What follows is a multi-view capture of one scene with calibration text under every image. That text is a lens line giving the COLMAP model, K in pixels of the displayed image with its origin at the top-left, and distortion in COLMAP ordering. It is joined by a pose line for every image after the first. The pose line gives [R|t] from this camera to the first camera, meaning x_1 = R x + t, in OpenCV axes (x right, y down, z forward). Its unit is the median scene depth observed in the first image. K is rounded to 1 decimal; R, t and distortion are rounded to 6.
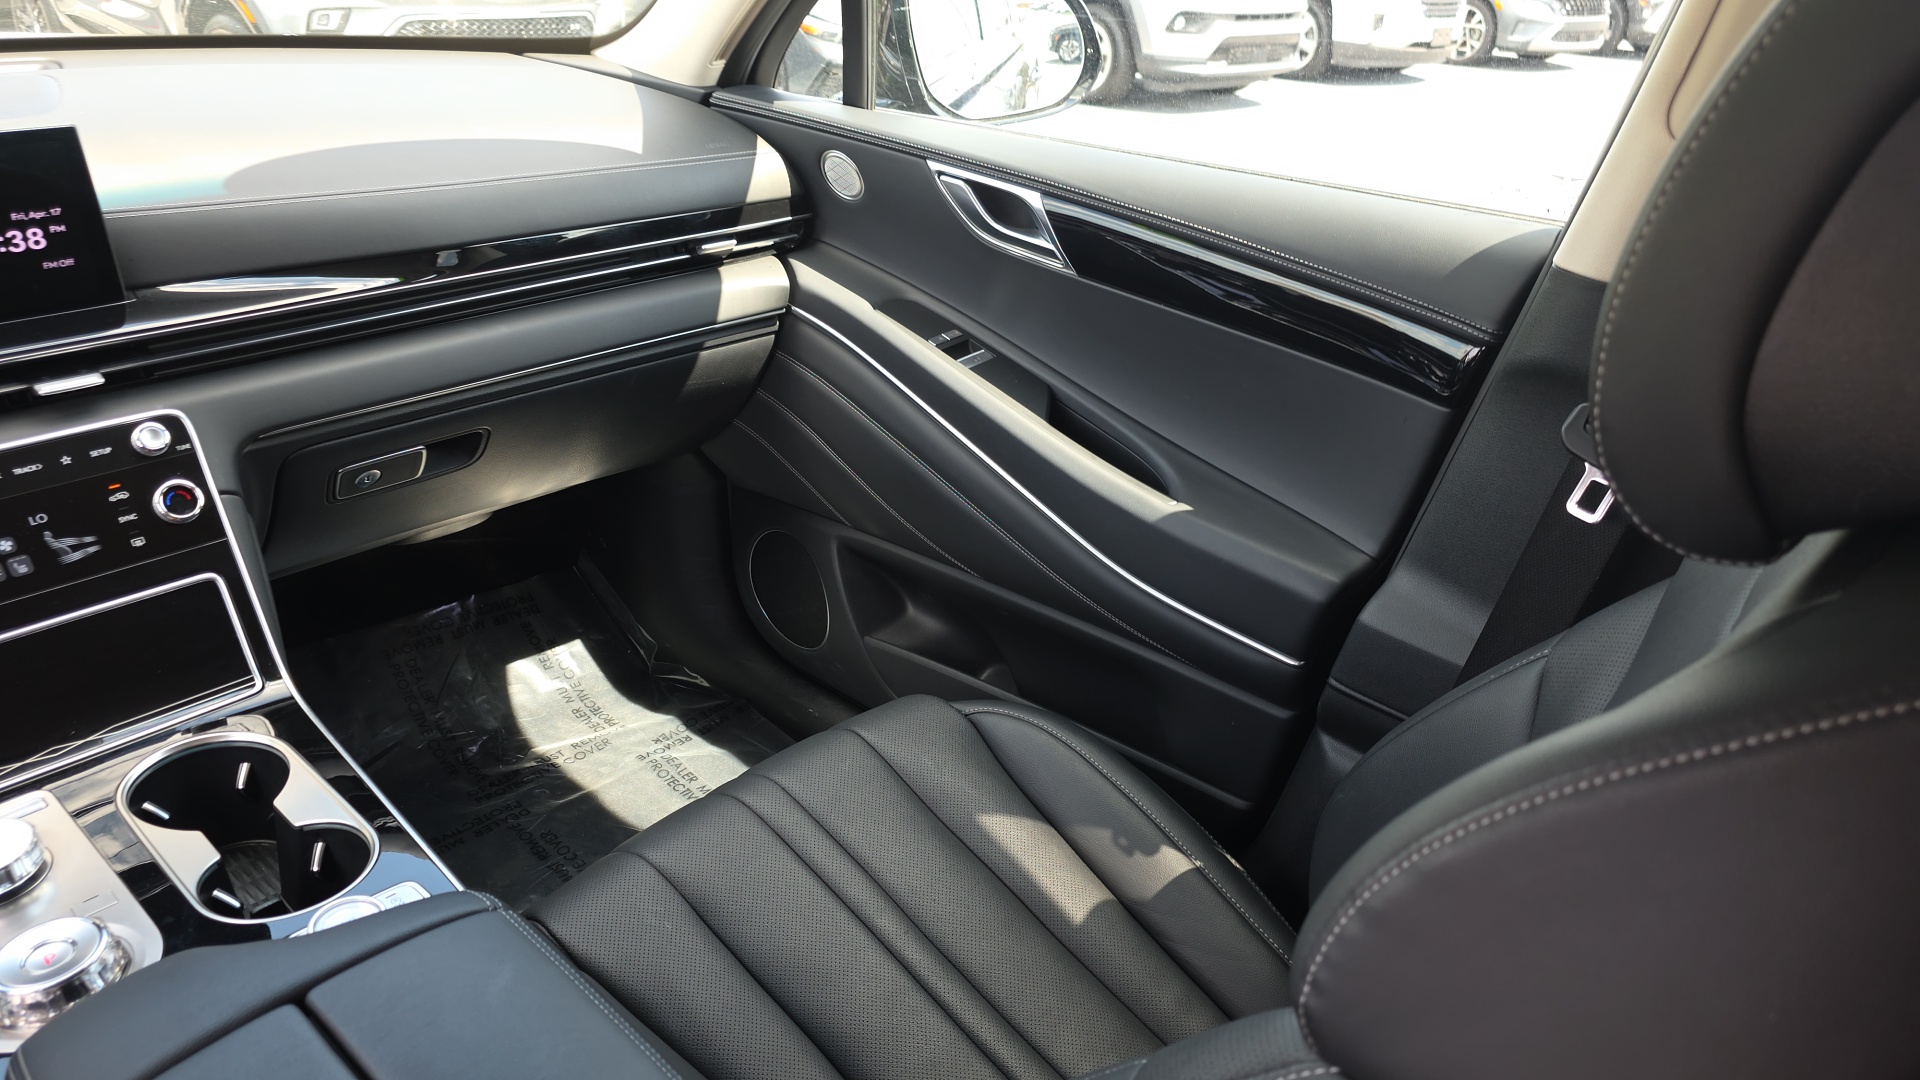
lens RADIAL K [[1299.0, 0, 972.5], [0, 1299.0, 534.1], [0, 0, 1]] dist [0.045886, -0.051547]
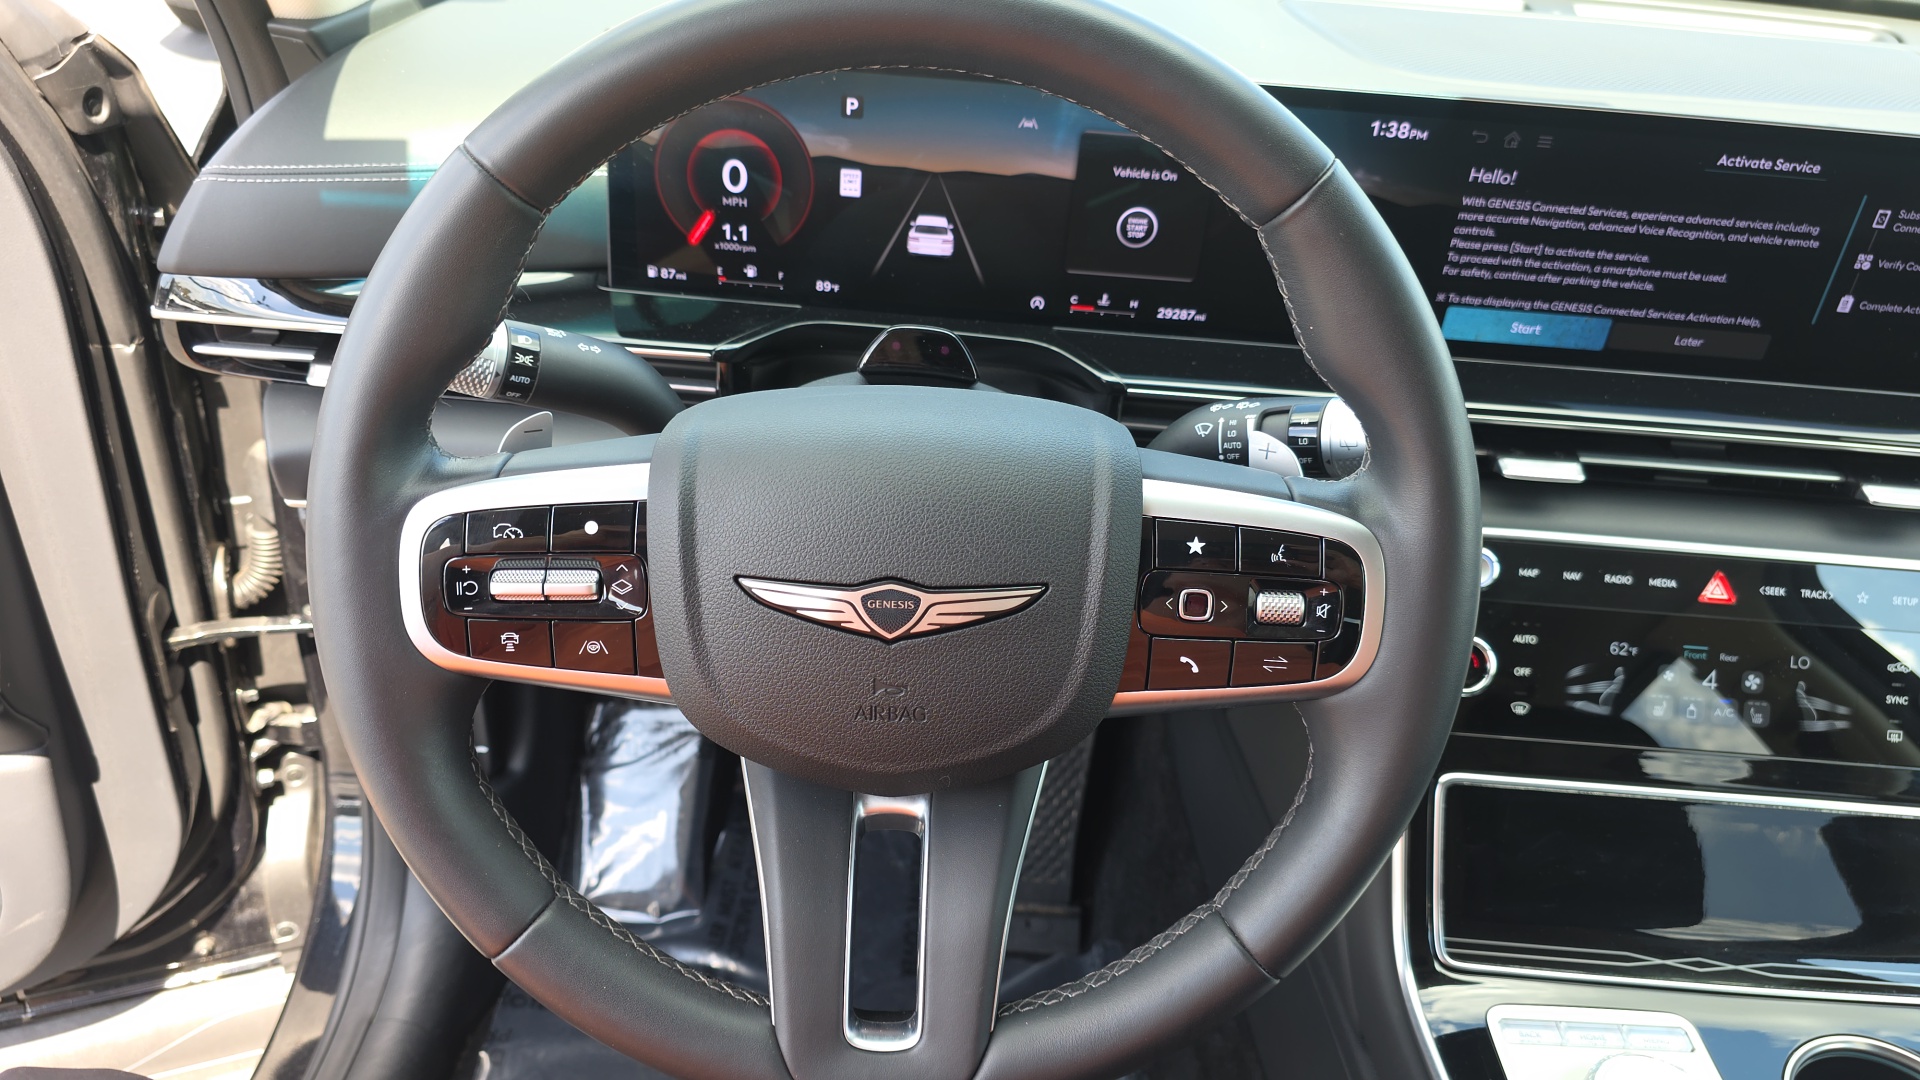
lens RADIAL K [[1299.0, 0, 955.4], [0, 1299.0, 523.4], [0, 0, 1]] dist [0.045886, -0.051547]
pose [[0.640913, 0.392344, -0.659771, -0.462561], [-0.375000, 0.909997, 0.176863, -0.028807], [0.669780, 0.134060, 0.730357, 0.111385]]
